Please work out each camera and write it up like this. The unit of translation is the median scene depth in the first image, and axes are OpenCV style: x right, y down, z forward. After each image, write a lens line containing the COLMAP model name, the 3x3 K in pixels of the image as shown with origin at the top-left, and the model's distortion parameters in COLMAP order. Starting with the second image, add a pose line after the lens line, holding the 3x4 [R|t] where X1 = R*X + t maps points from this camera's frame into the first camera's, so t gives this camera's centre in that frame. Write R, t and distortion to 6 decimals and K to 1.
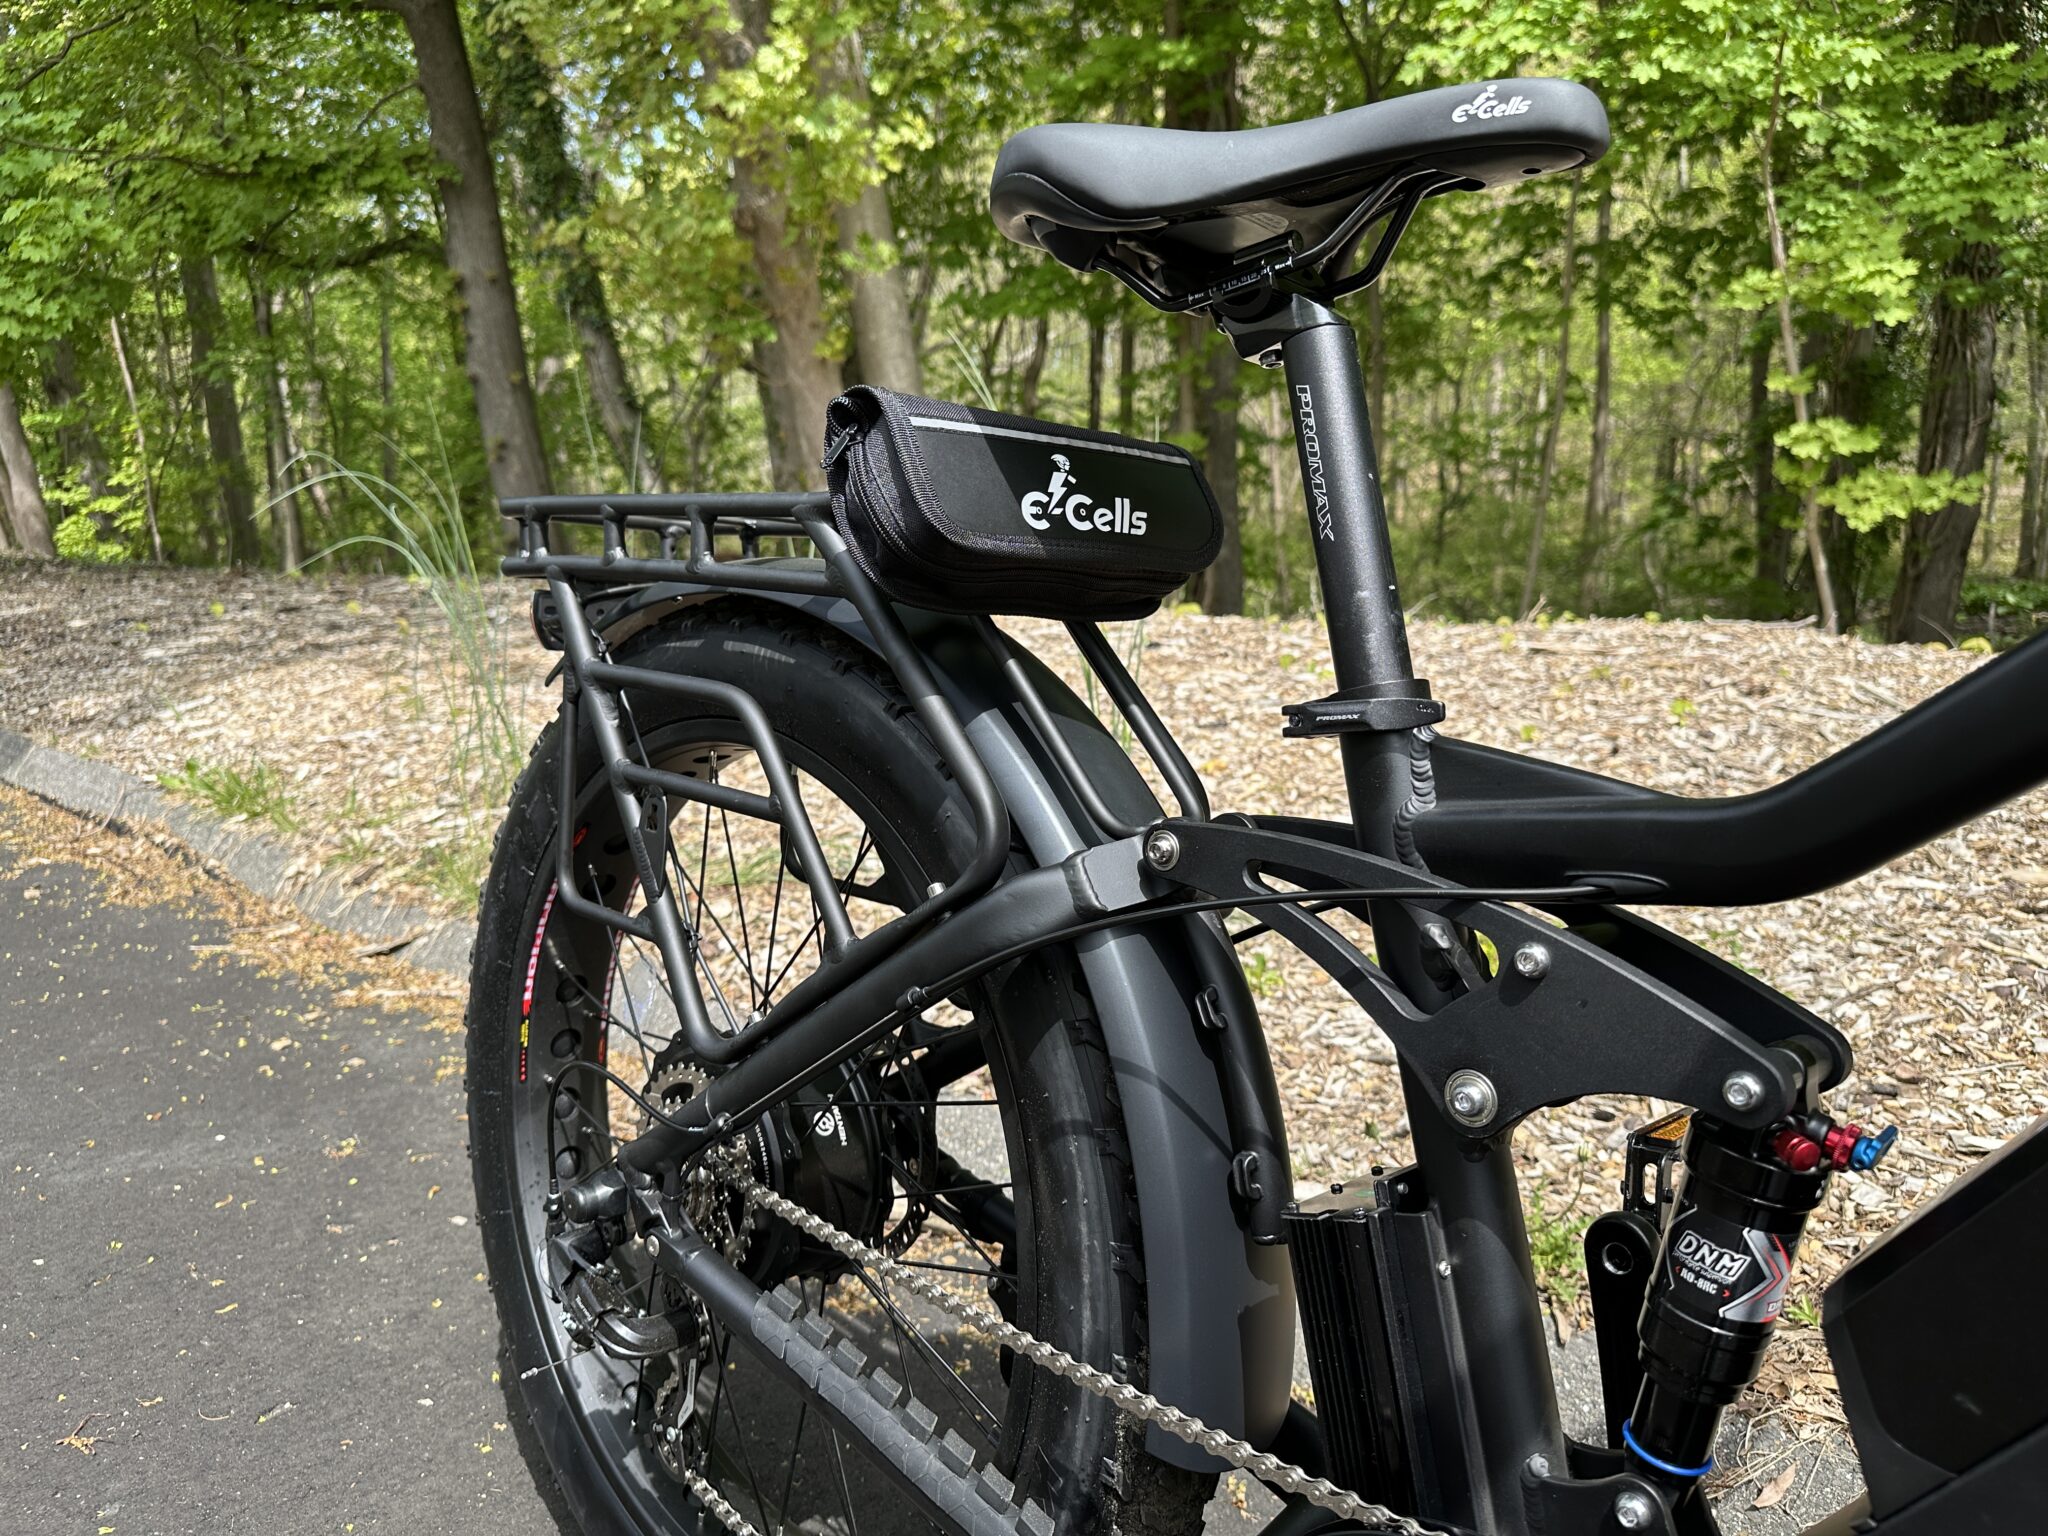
lens RADIAL K [[1405.7, 0, 1024.0], [0, 1405.7, 768.0], [0, 0, 1]] dist [0.048288, -0.089077]
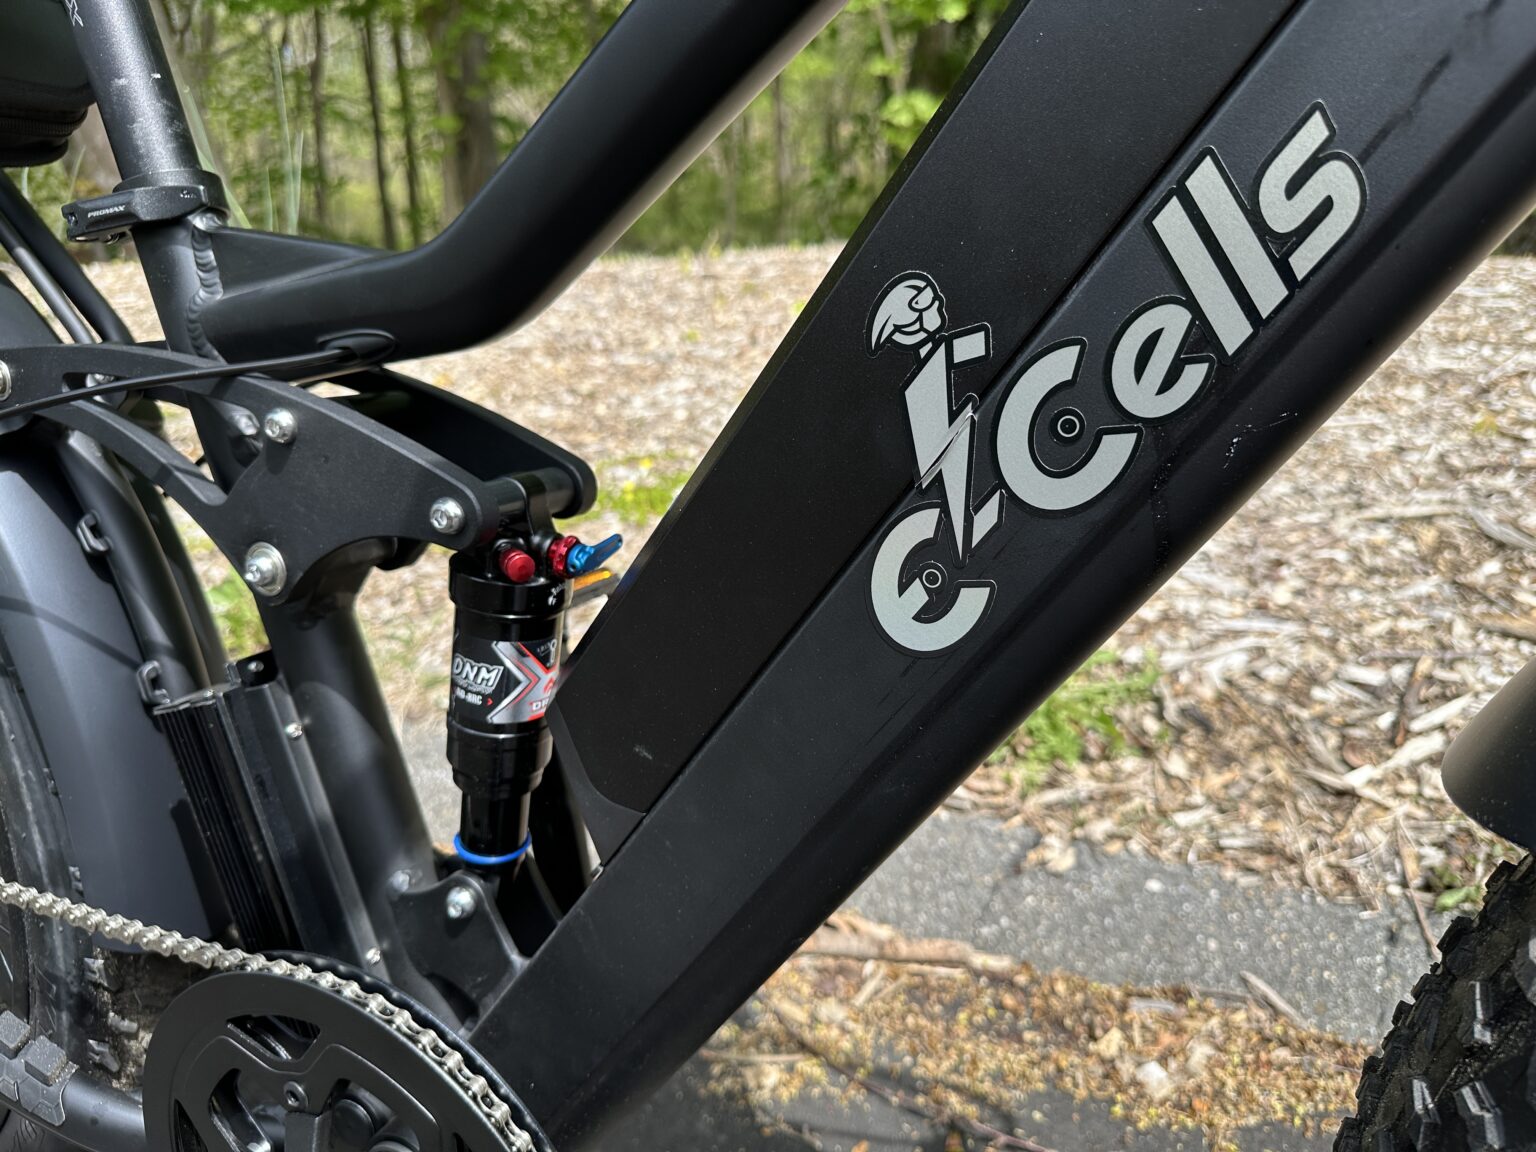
lens RADIAL K [[1054.3, 0, 768.0], [0, 1054.3, 576.0], [0, 0, 1]] dist [0.048288, -0.089077]
pose [[0.942318, -0.146490, 0.300960, 0.429342], [0.097055, 0.980098, 0.173172, 0.138658], [-0.320339, -0.133973, 0.937782, 0.146084]]
